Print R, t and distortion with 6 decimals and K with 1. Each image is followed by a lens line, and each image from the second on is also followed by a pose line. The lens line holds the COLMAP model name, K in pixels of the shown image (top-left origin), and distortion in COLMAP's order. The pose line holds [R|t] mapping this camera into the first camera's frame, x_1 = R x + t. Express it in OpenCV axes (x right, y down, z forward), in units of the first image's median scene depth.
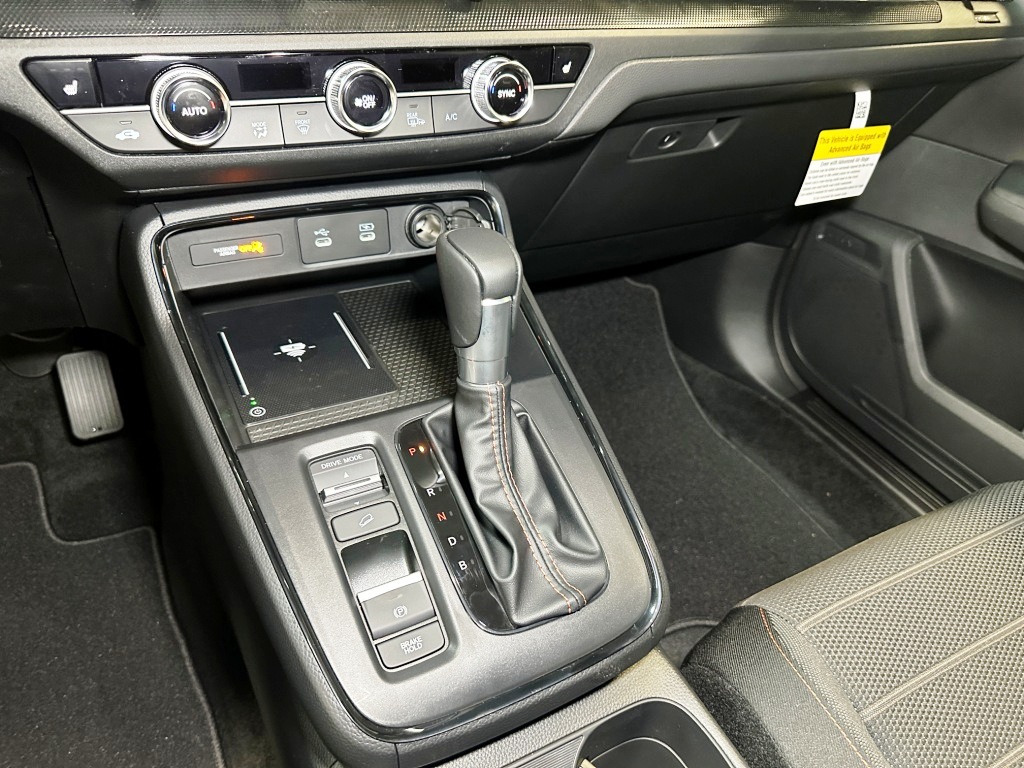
lens RADIAL K [[760.3, 0, 483.6], [0, 760.3, 380.9], [0, 0, 1]] dist [0.072147, -0.172720]
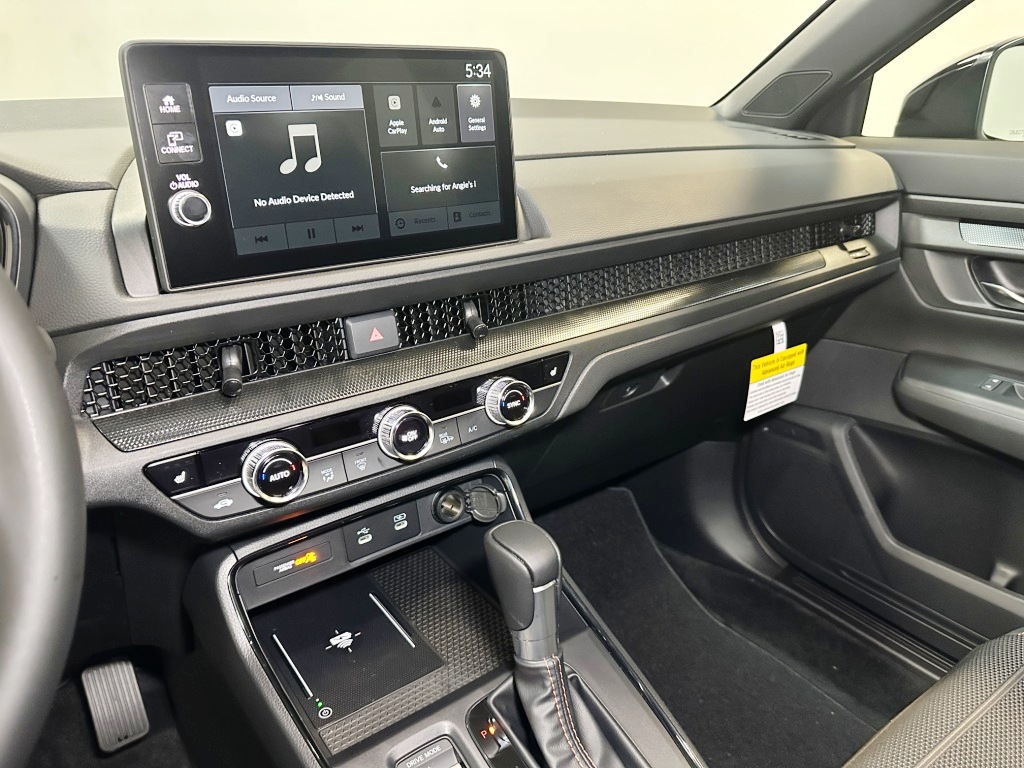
lens RADIAL K [[736.7, 0, 512.0], [0, 736.7, 384.0], [0, 0, 1]] dist [0.061781, -0.125836]
pose [[0.985352, -0.140303, 0.096934, -0.062709], [0.161150, 0.952023, -0.260159, -0.072873], [-0.055782, 0.271969, 0.960688, -0.110176]]
